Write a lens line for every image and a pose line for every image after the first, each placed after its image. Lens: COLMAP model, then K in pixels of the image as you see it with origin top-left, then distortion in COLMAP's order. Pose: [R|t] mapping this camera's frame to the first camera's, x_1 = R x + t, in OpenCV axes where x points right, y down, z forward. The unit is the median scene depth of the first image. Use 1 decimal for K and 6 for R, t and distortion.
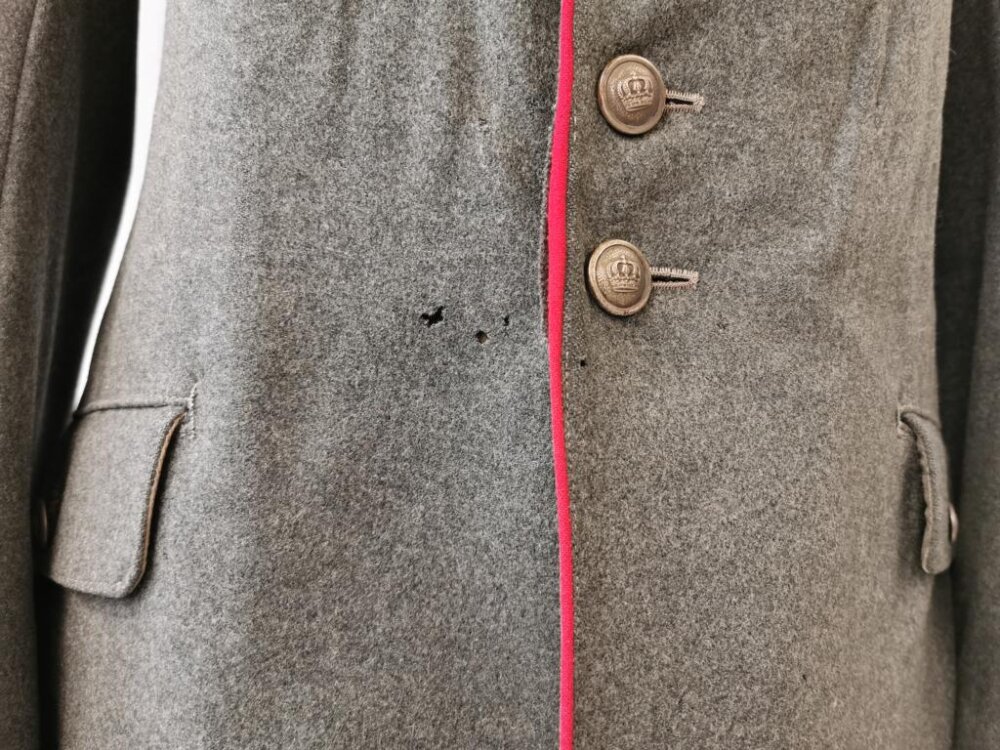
lens RADIAL K [[773.9, 0, 500.0], [0, 773.9, 375.0], [0, 0, 1]] dist [0.008816, -0.048261]
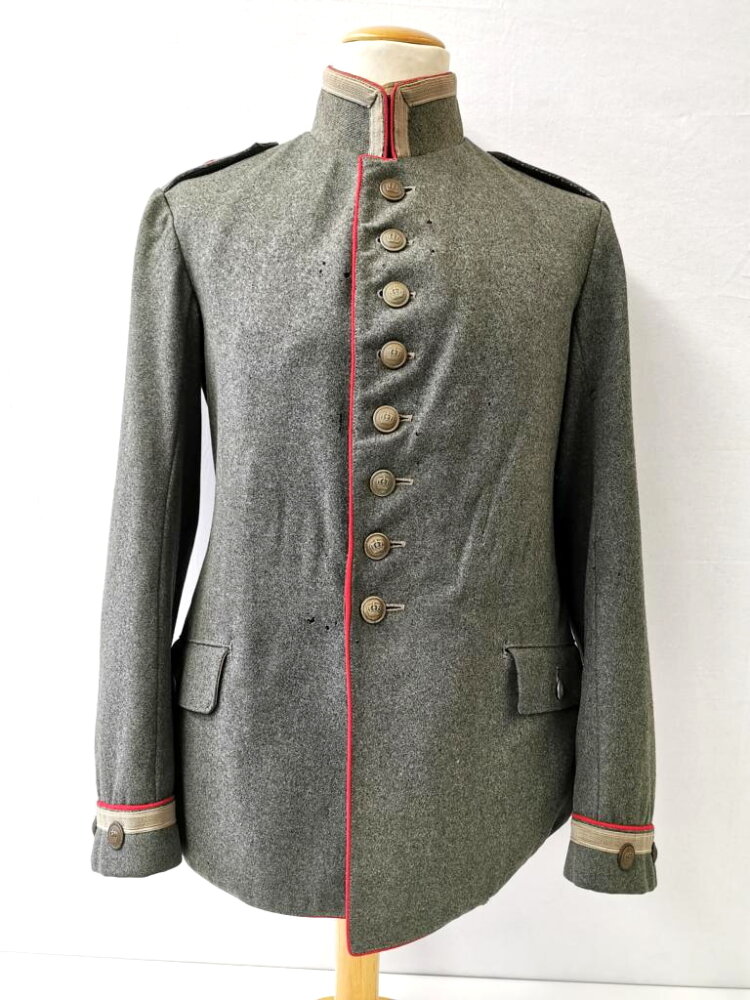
lens RADIAL K [[748.4, 0, 375.0], [0, 748.4, 500.0], [0, 0, 1]] dist [0.020181, -0.033515]
pose [[0.989502, -0.009086, -0.144234, 0.553606], [0.011770, 0.999773, 0.017767, -0.569655], [0.144039, -0.019278, 0.989384, -1.713400]]
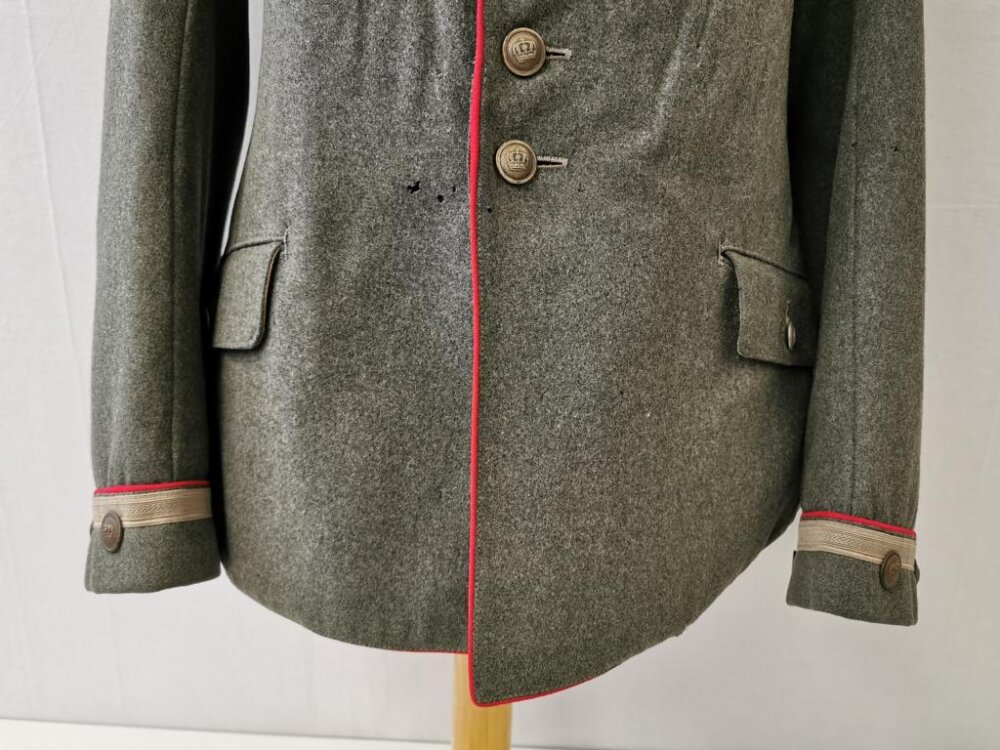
lens RADIAL K [[748.4, 0, 508.2], [0, 748.4, 375.5], [0, 0, 1]] dist [0.020181, -0.033515]
pose [[0.991696, 0.014605, -0.127771, 0.349913], [0.000055, 0.993482, 0.113986, 0.154771], [0.128602, -0.113046, 0.985232, -0.700043]]
